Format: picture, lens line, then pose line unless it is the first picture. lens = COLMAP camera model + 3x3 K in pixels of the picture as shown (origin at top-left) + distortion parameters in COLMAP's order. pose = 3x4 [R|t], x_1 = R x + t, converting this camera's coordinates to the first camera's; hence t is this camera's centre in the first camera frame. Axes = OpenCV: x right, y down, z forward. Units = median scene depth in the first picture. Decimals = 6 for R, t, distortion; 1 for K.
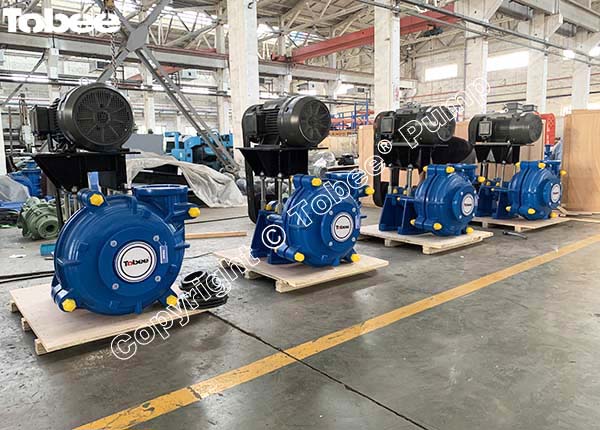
lens RADIAL K [[457.6, 0, 297.7], [0, 457.6, 213.4], [0, 0, 1]] dist [0.020003, -0.006428]
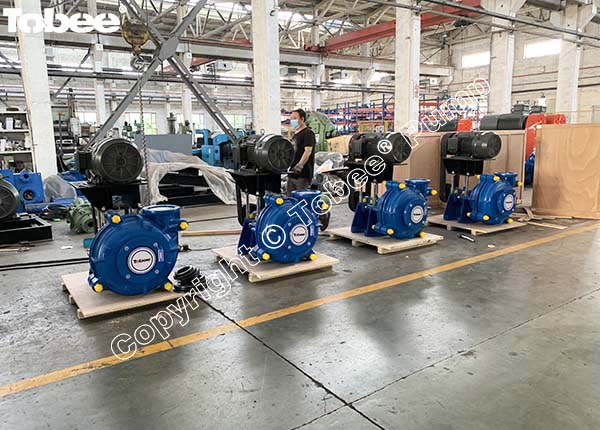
lens RADIAL K [[454.5, 0, 300.0], [0, 454.5, 215.0], [0, 0, 1]] dist [0.048034, -0.057576]
pose [[0.997013, 0.017735, -0.075165, 0.140923], [-0.014994, 0.999207, 0.036873, -0.054500], [0.075760, -0.035636, 0.996489, -0.230265]]
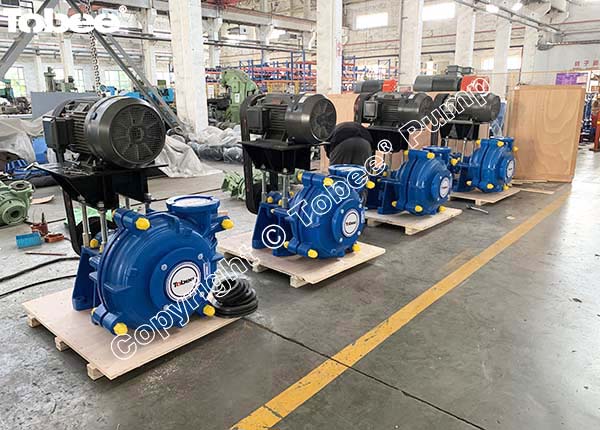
lens RADIAL K [[454.5, 0, 300.0], [0, 454.5, 215.0], [0, 0, 1]] dist [0.048034, -0.057576]
pose [[0.987298, -0.028515, 0.156298, -0.128398], [0.009900, 0.992892, 0.118604, -0.080924], [-0.158569, -0.115551, 0.980563, -0.007507]]
